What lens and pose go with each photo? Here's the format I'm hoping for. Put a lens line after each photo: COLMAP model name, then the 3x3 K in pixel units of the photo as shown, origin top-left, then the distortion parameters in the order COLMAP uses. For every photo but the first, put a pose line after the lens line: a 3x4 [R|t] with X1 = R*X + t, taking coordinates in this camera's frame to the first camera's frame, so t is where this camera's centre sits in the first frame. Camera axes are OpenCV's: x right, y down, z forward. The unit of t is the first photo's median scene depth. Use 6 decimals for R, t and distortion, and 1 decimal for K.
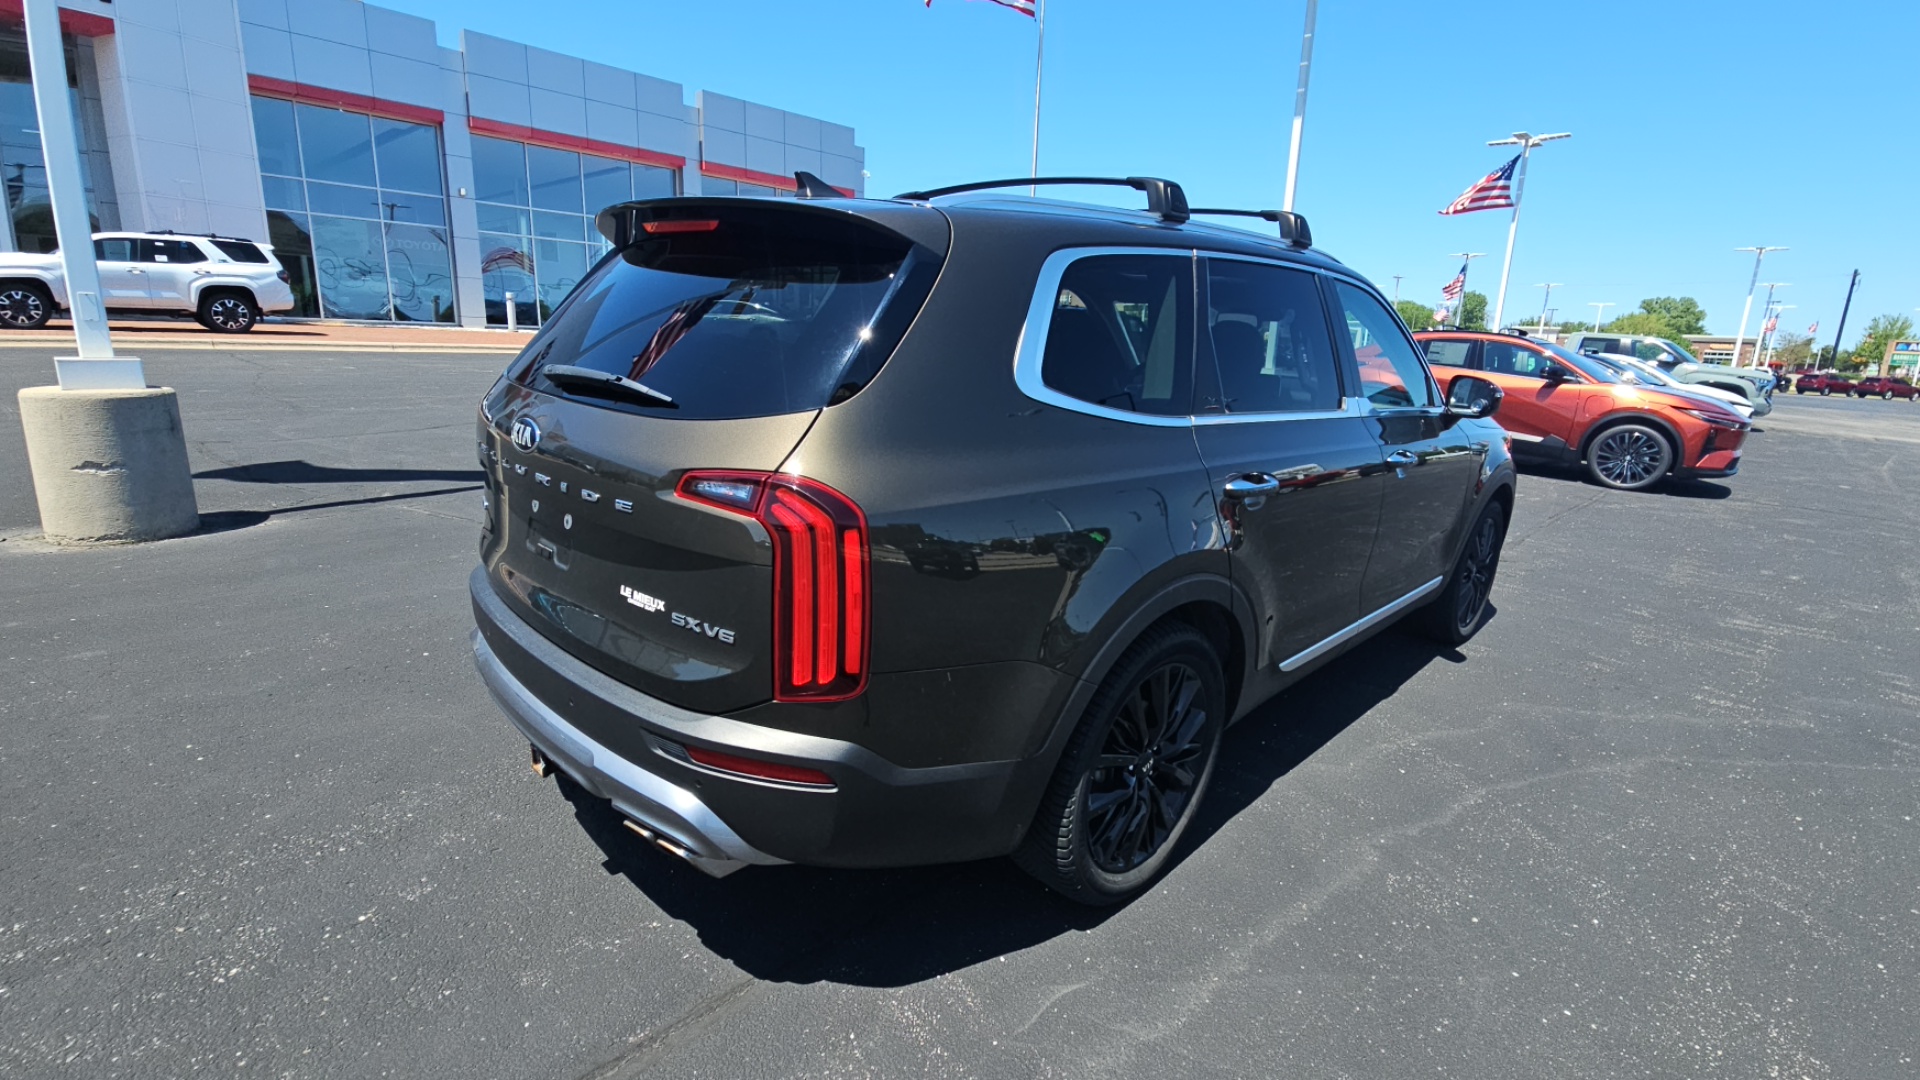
lens RADIAL K [[857.3, 0, 980.2], [0, 857.3, 541.3], [0, 0, 1]] dist [0.008957, -0.007757]
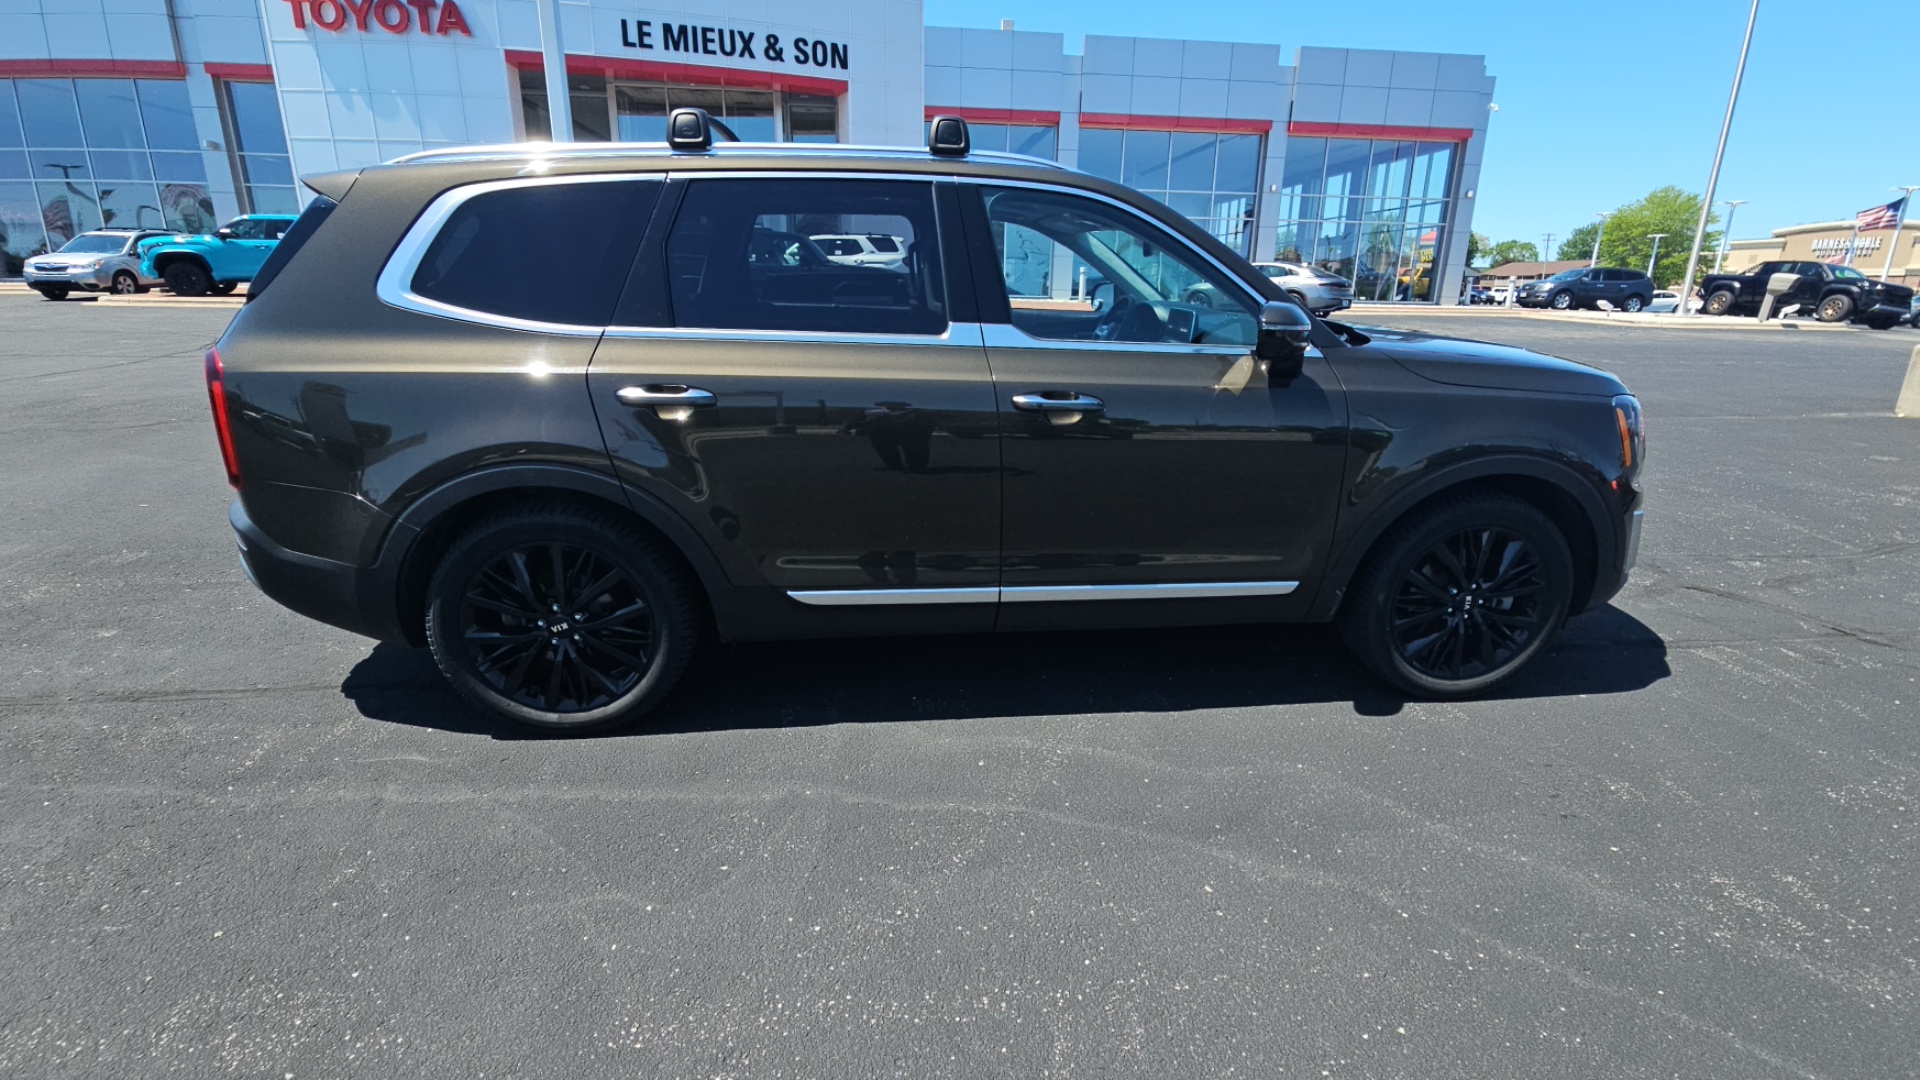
lens RADIAL K [[857.3, 0, 979.7], [0, 857.3, 539.2], [0, 0, 1]] dist [0.008957, -0.007757]
pose [[0.765083, 0.152890, -0.625518, 0.178089], [-0.133700, 0.987952, 0.077946, -0.003782], [0.629899, 0.023997, 0.776306, 0.058305]]
